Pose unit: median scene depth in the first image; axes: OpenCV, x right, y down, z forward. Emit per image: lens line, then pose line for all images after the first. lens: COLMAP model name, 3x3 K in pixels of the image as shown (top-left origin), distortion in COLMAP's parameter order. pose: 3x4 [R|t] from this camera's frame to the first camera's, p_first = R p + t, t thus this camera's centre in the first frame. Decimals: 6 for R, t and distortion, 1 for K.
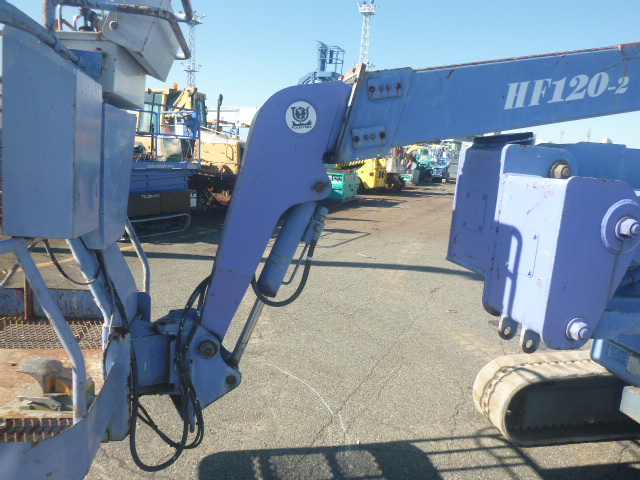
lens RADIAL K [[479.6, 0, 316.6], [0, 479.6, 240.3], [0, 0, 1]] dist [-0.035523, 0.011752]
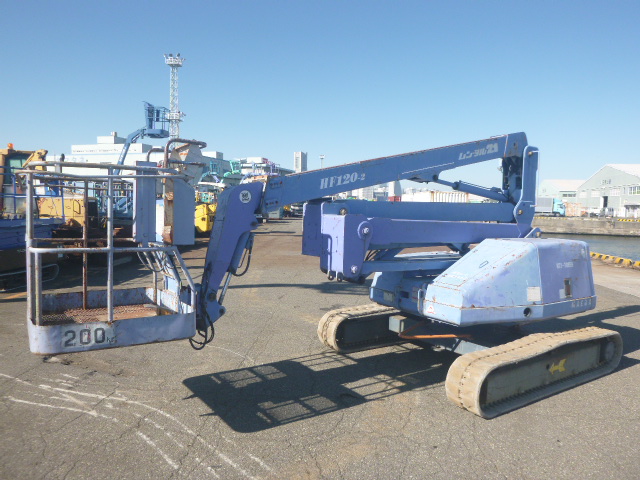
lens RADIAL K [[479.6, 0, 316.6], [0, 479.6, 240.3], [0, 0, 1]] dist [-0.035523, 0.011752]
pose [[0.927895, -0.075184, 0.365184, -0.431683], [0.107365, 0.991850, -0.068601, 0.125104], [-0.357050, 0.102863, 0.928404, -0.999179]]
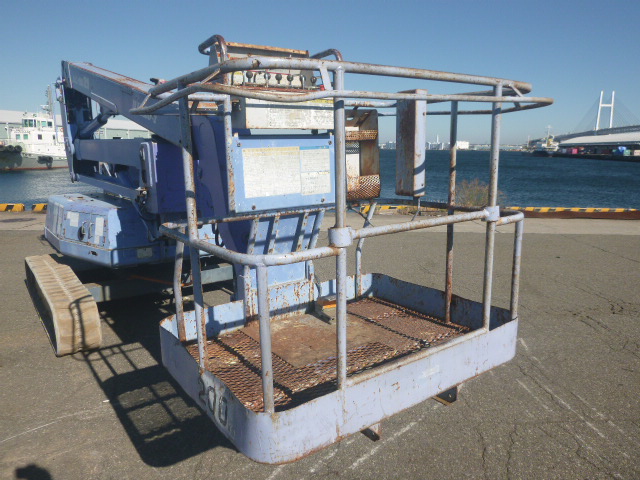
lens RADIAL K [[479.6, 0, 316.6], [0, 479.6, 240.3], [0, 0, 1]] dist [-0.035523, 0.011752]
pose [[-0.410916, -0.243802, 0.878469, -1.278968], [0.133142, 0.937200, 0.322381, -0.307886], [-0.901899, 0.249433, -0.352650, 1.030228]]
